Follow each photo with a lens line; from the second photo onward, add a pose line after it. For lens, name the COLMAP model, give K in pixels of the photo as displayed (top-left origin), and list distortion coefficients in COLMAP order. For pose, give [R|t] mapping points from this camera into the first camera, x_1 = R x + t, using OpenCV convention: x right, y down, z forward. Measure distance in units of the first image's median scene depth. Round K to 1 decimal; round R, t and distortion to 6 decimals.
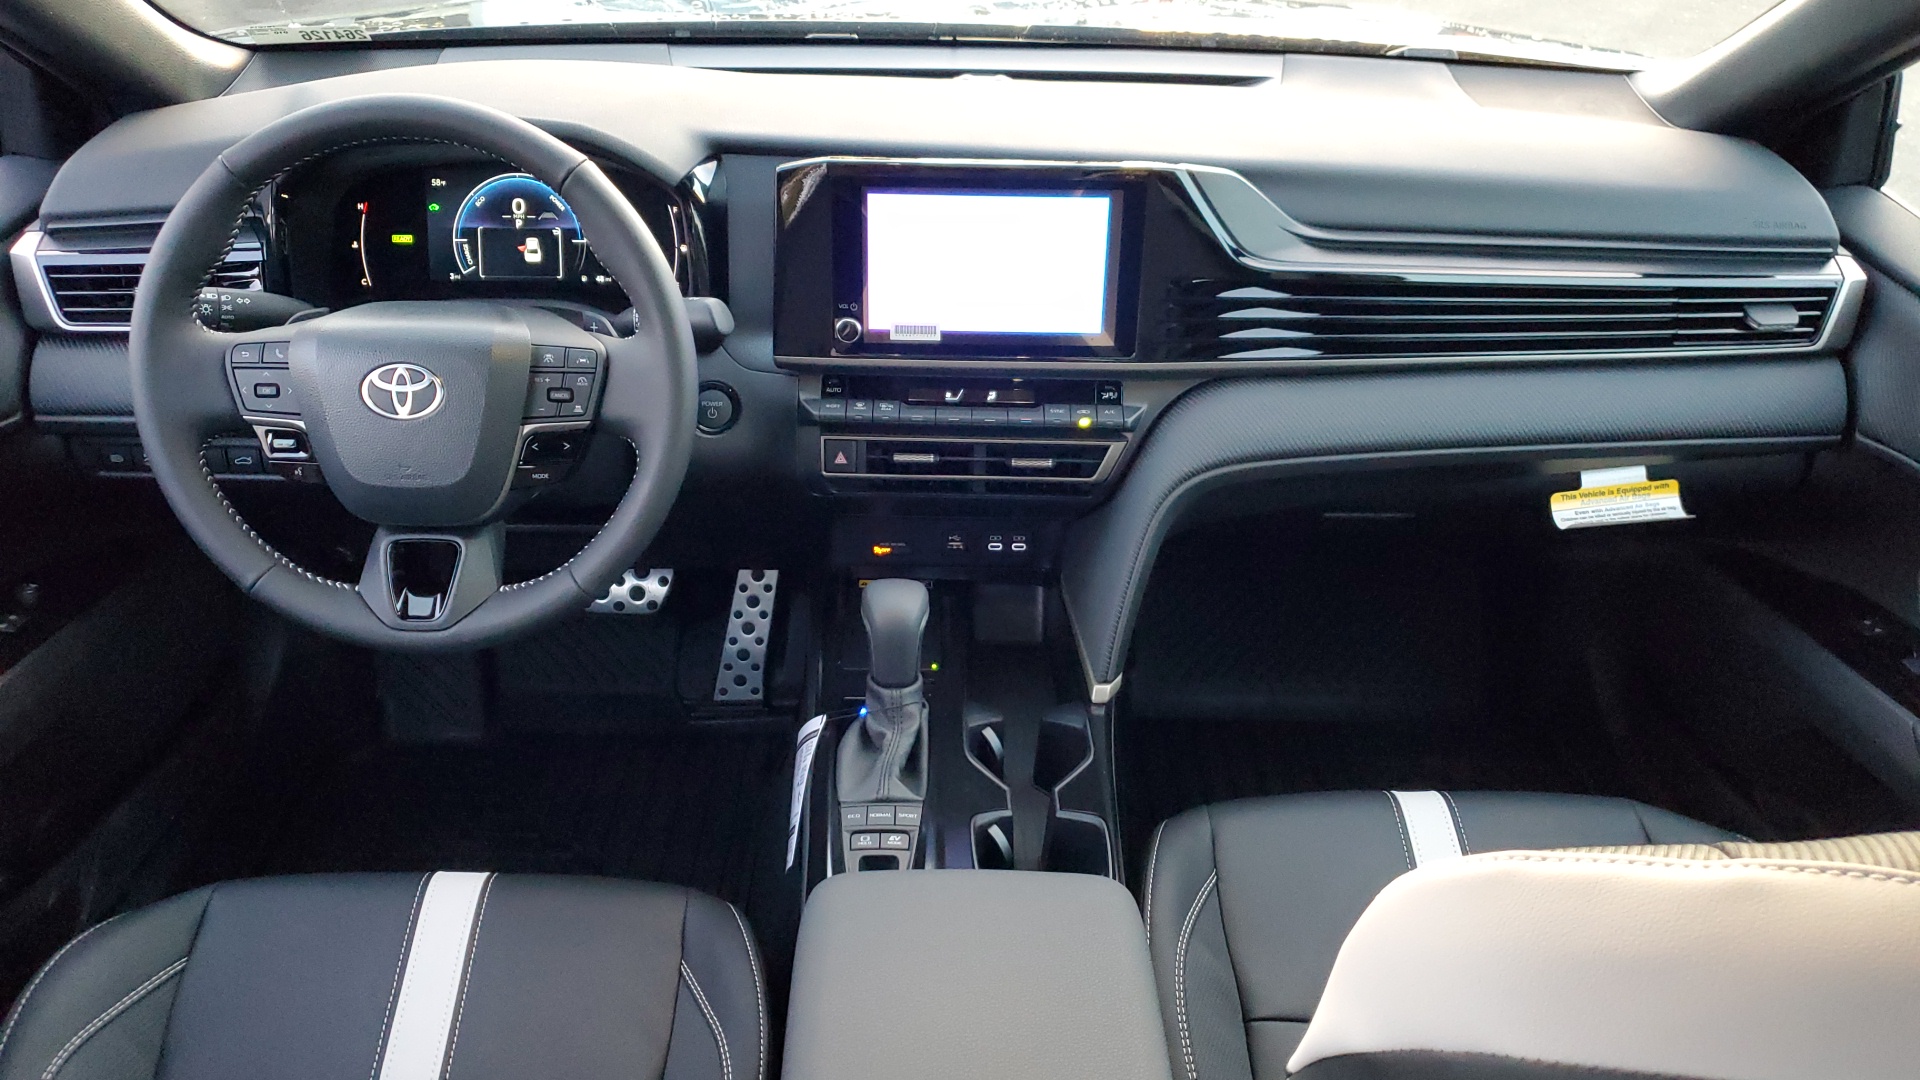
lens RADIAL K [[1493.9, 0, 962.2], [0, 1493.9, 552.3], [0, 0, 1]] dist [0.029873, -0.010004]
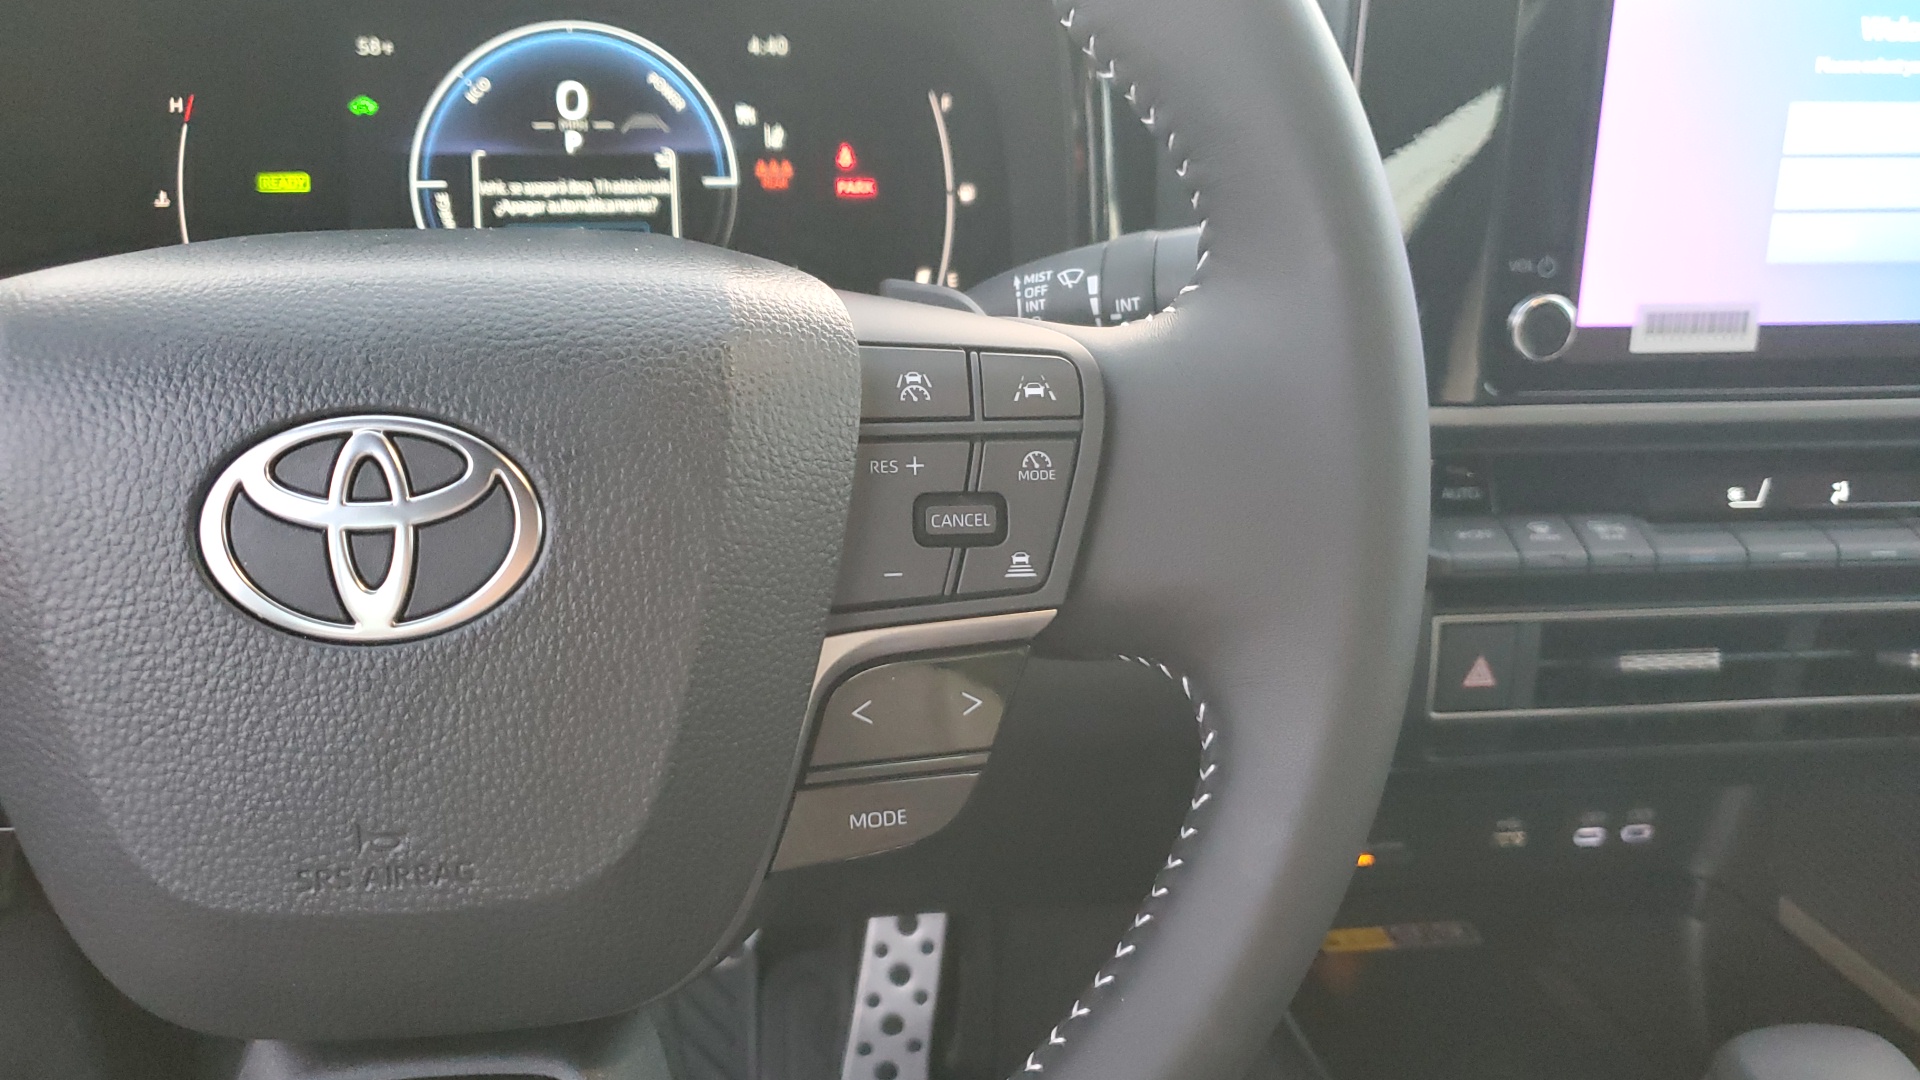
lens RADIAL K [[1495.6, 0, 956.8], [0, 1495.6, 595.7], [0, 0, 1]] dist [-0.002523, -0.007471]
pose [[0.993371, -0.047782, 0.104549, -0.259941], [0.056014, 0.995435, -0.077277, -0.061575], [-0.100379, 0.082621, 0.991513, 0.641268]]
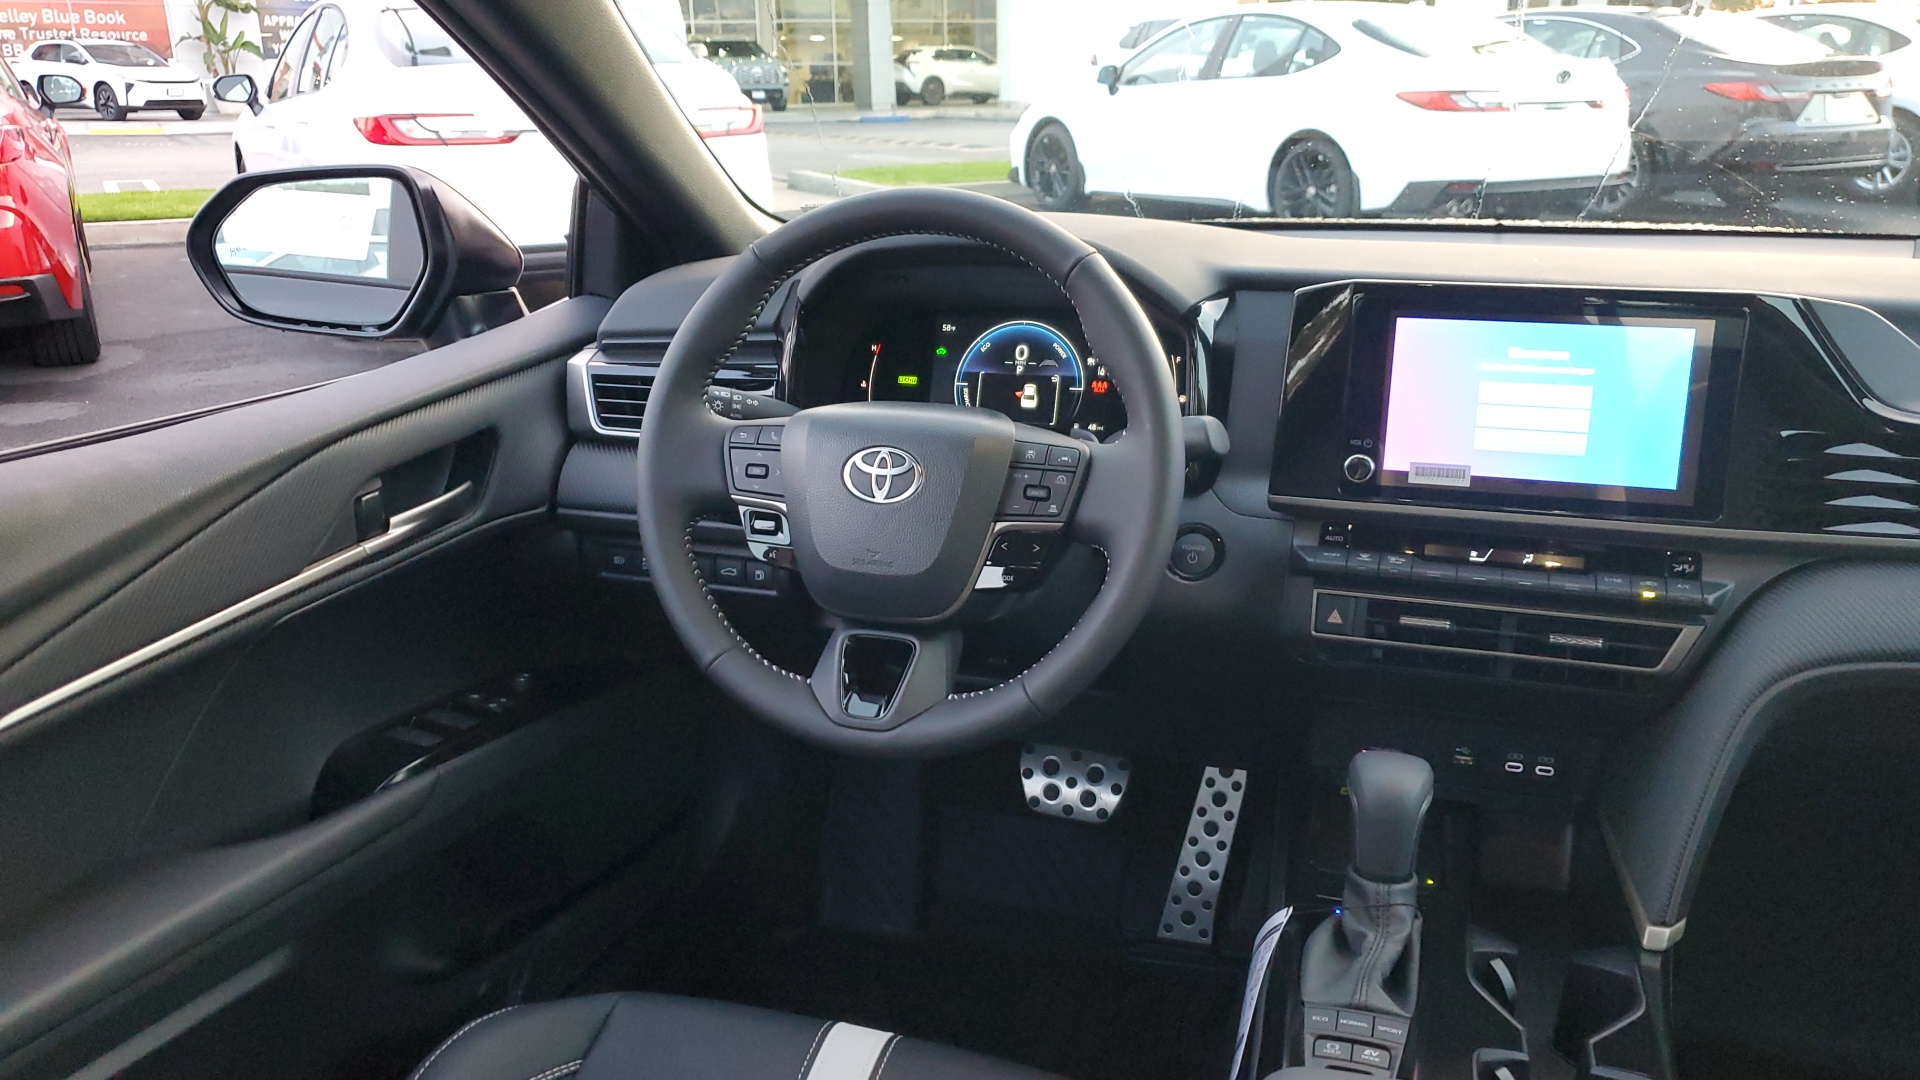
lens RADIAL K [[1483.9, 0, 960.1], [0, 1483.9, 567.7], [0, 0, 1]] dist [0.159320, -0.269594]
pose [[0.946479, 0.073534, -0.314276, -0.016095], [-0.138949, 0.971685, -0.191107, 0.109171], [0.291325, 0.224547, 0.929897, 0.114991]]
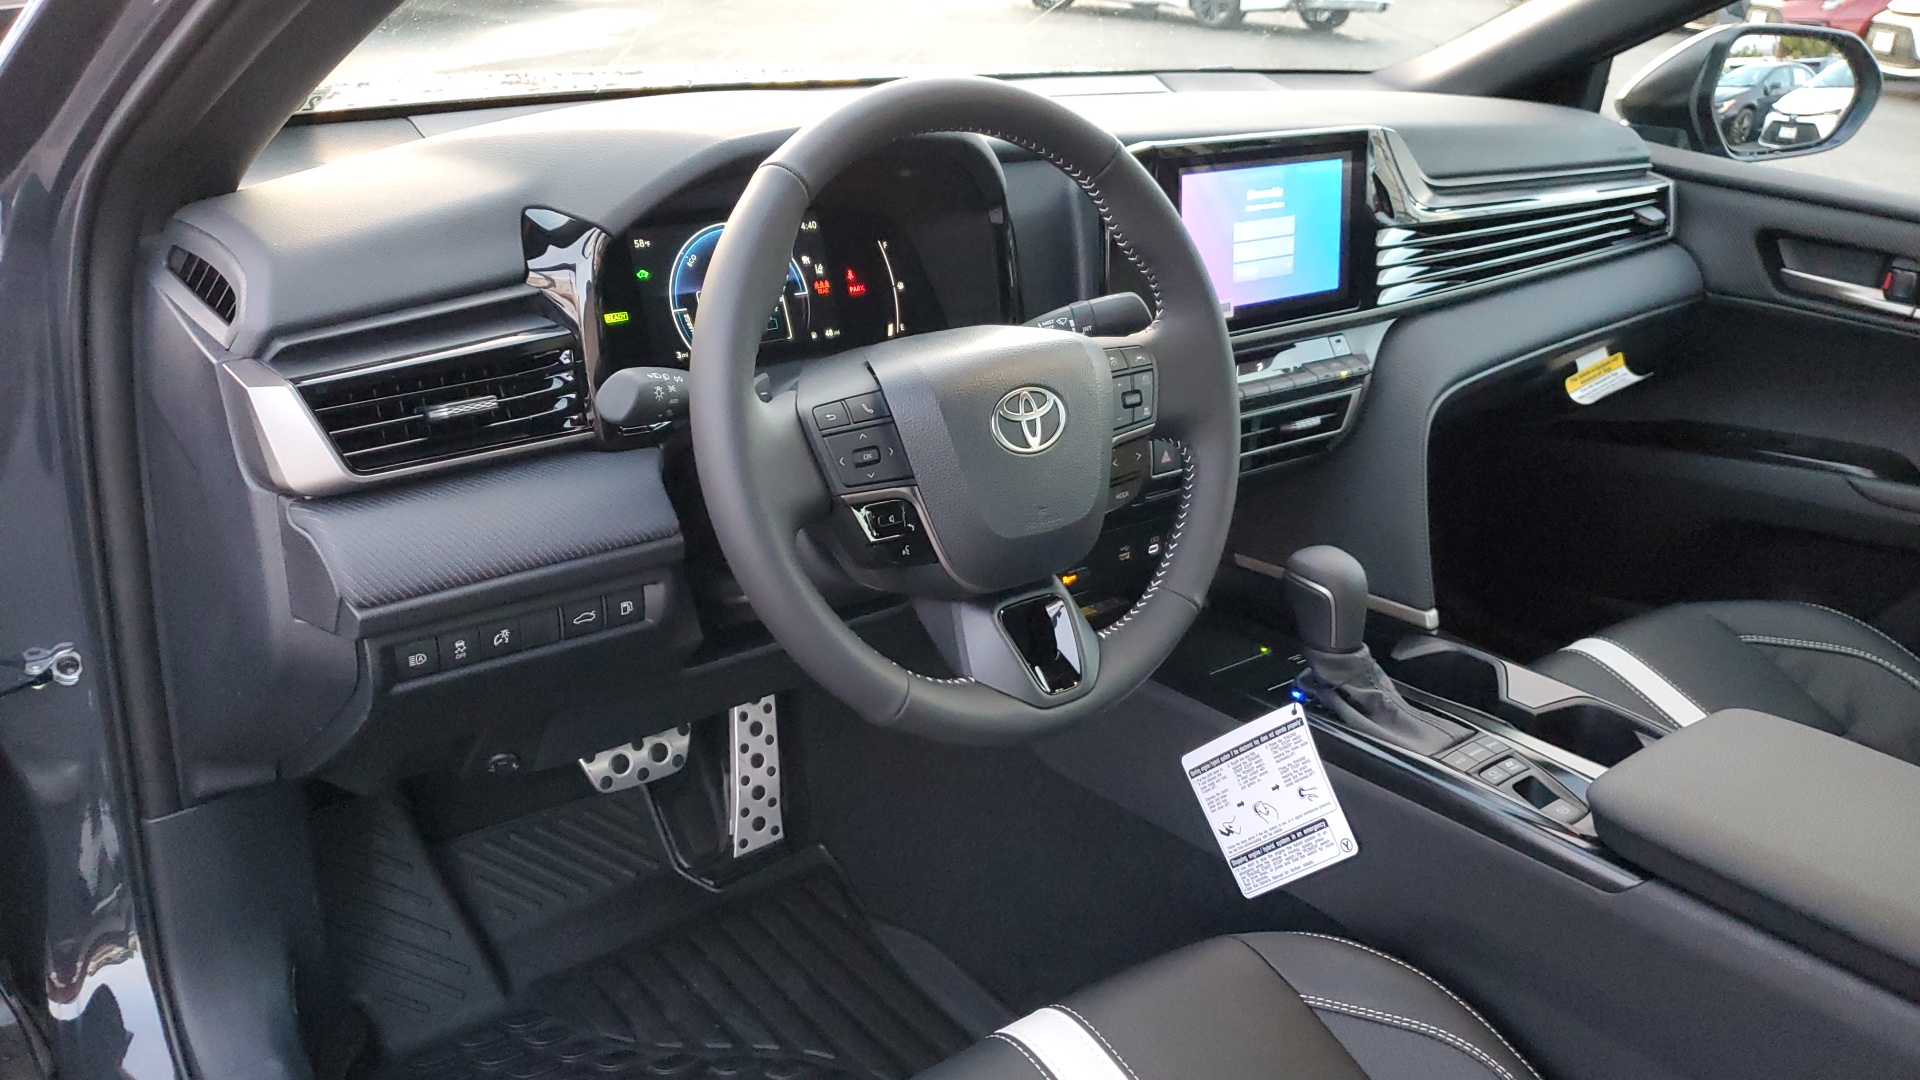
lens RADIAL K [[1483.9, 0, 960.1], [0, 1483.9, 567.7], [0, 0, 1]] dist [0.159320, -0.269594]
pose [[0.792762, -0.233753, 0.562927, -0.763905], [0.285613, 0.958335, -0.004280, -0.029572], [-0.538473, 0.164172, 0.826495, 0.292564]]
